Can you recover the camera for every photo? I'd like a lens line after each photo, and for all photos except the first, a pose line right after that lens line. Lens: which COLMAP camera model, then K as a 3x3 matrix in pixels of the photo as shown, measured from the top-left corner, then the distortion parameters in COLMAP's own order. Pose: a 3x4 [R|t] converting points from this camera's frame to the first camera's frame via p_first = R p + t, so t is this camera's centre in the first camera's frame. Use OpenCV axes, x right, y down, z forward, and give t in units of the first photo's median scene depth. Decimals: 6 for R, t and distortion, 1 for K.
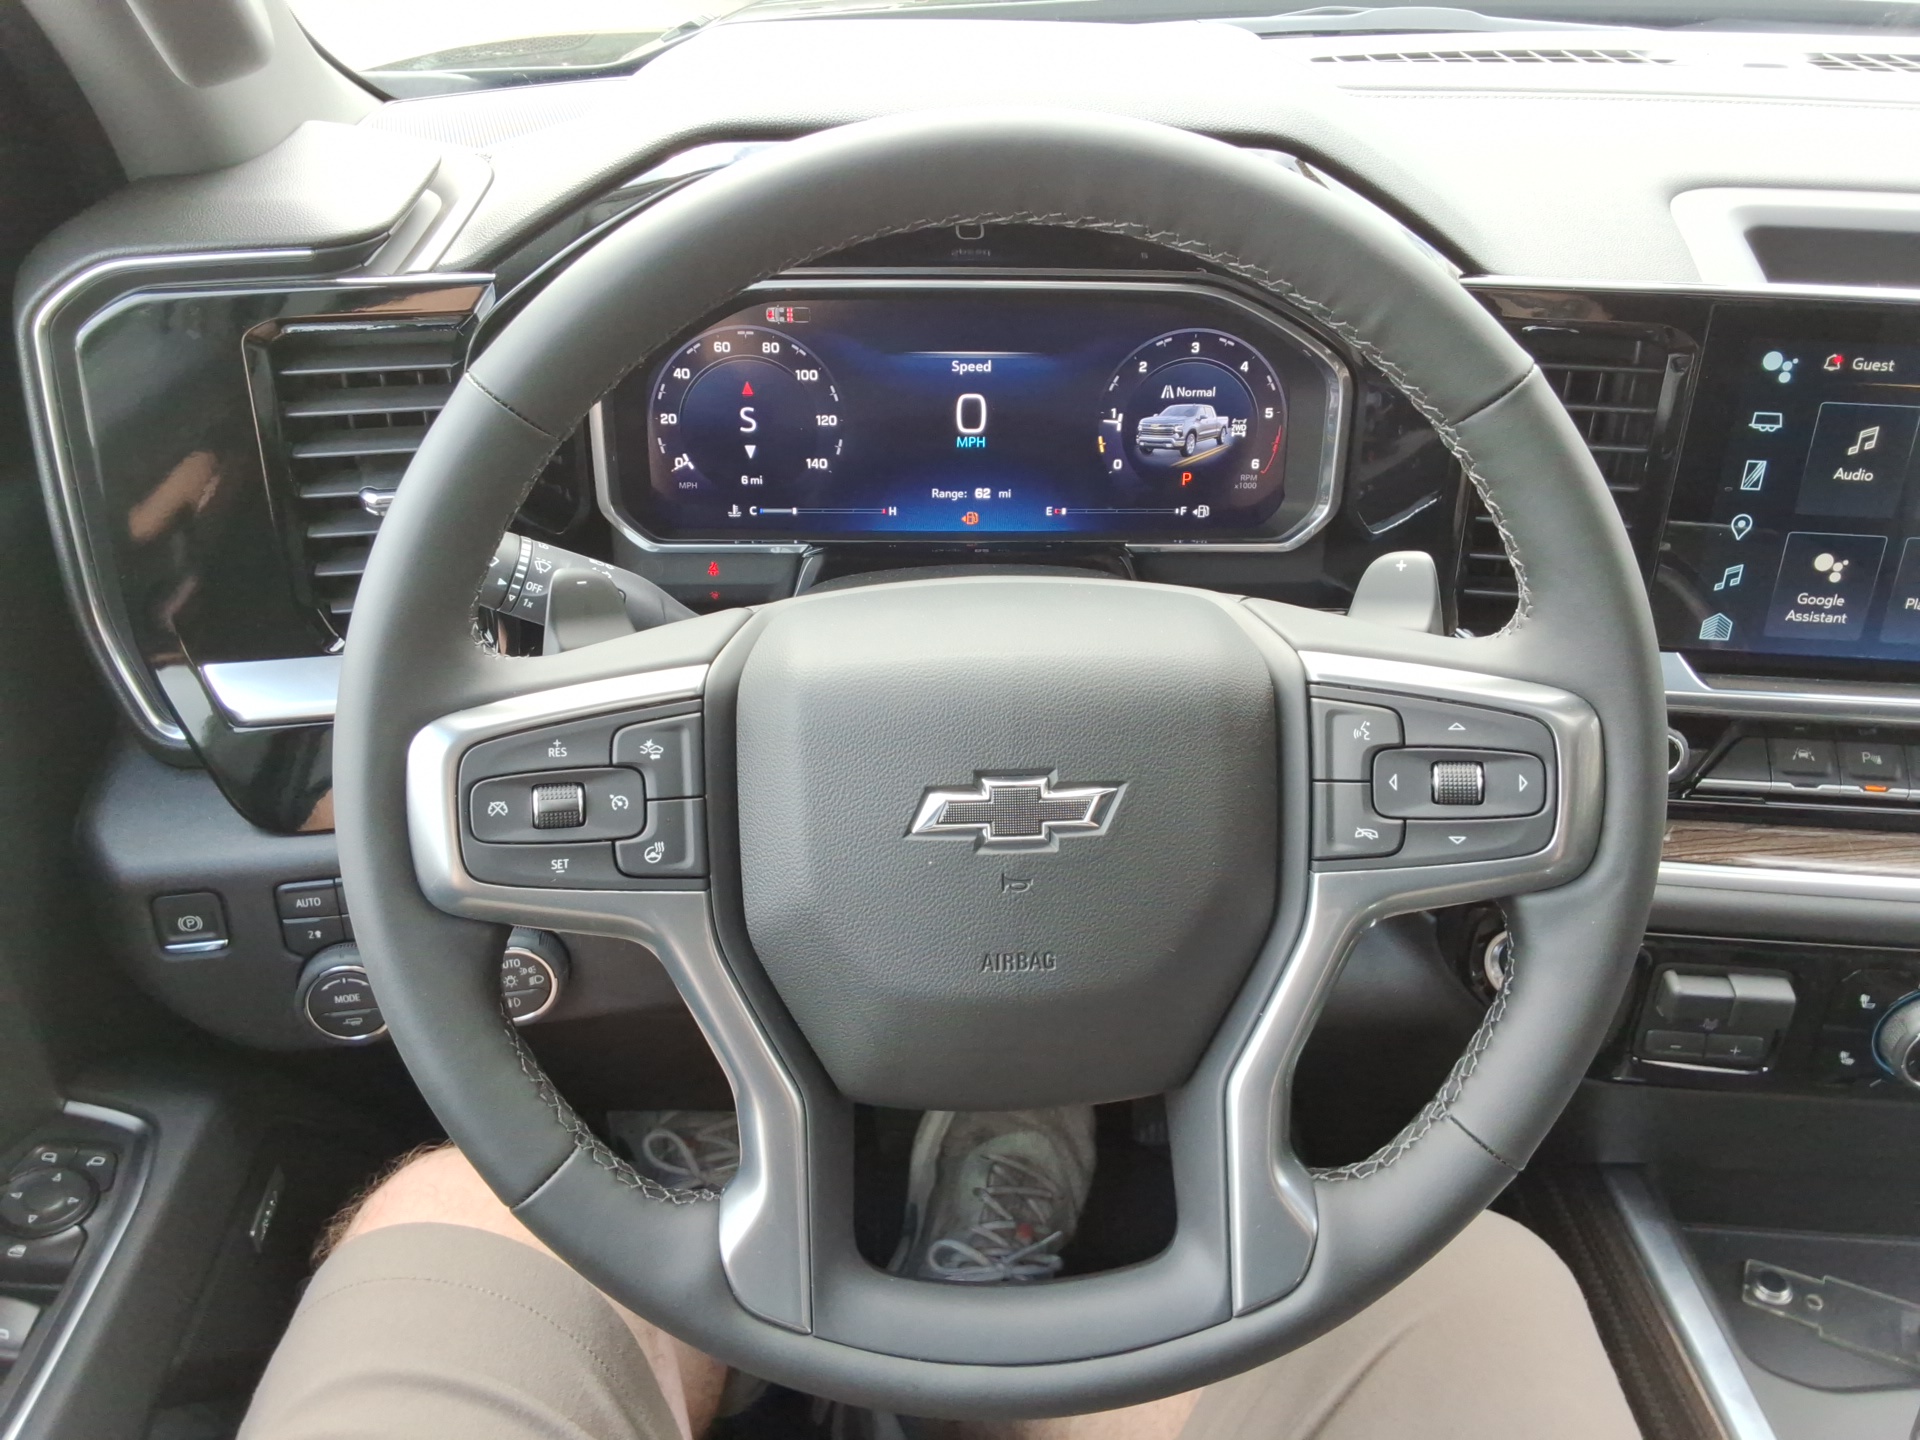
lens RADIAL K [[1540.6, 0, 982.7], [0, 1540.6, 692.6], [0, 0, 1]] dist [0.128668, -0.191960]
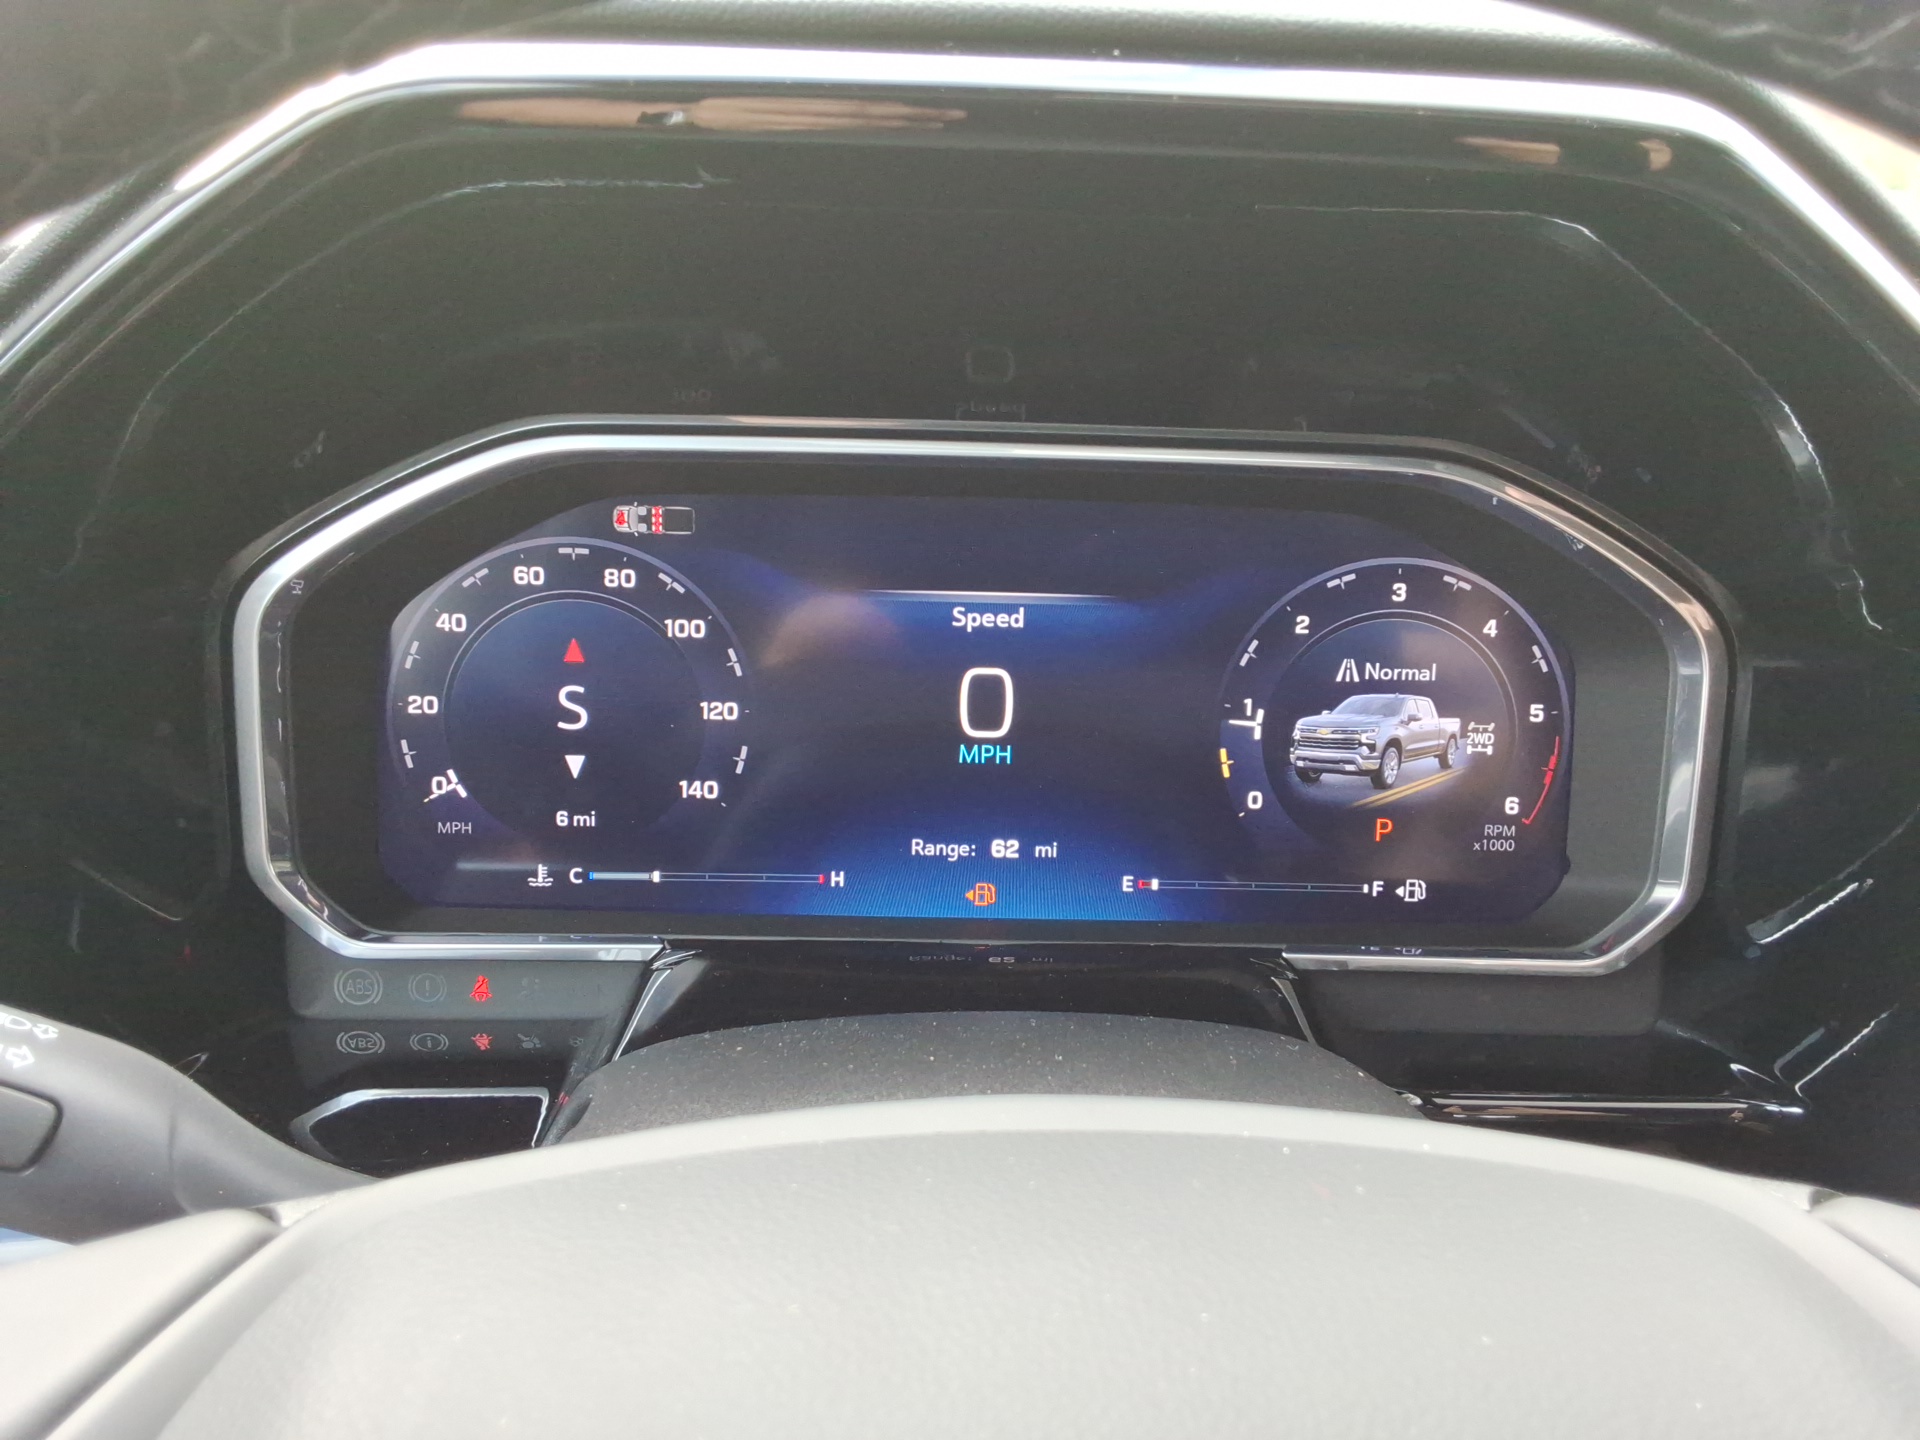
lens RADIAL K [[1540.6, 0, 976.2], [0, 1540.6, 699.8], [0, 0, 1]] dist [0.128668, -0.191960]
pose [[0.999739, 0.015062, -0.017193, -0.001712], [-0.018455, 0.975703, -0.218318, -0.062914], [0.013487, 0.218578, 0.975726, 0.470798]]
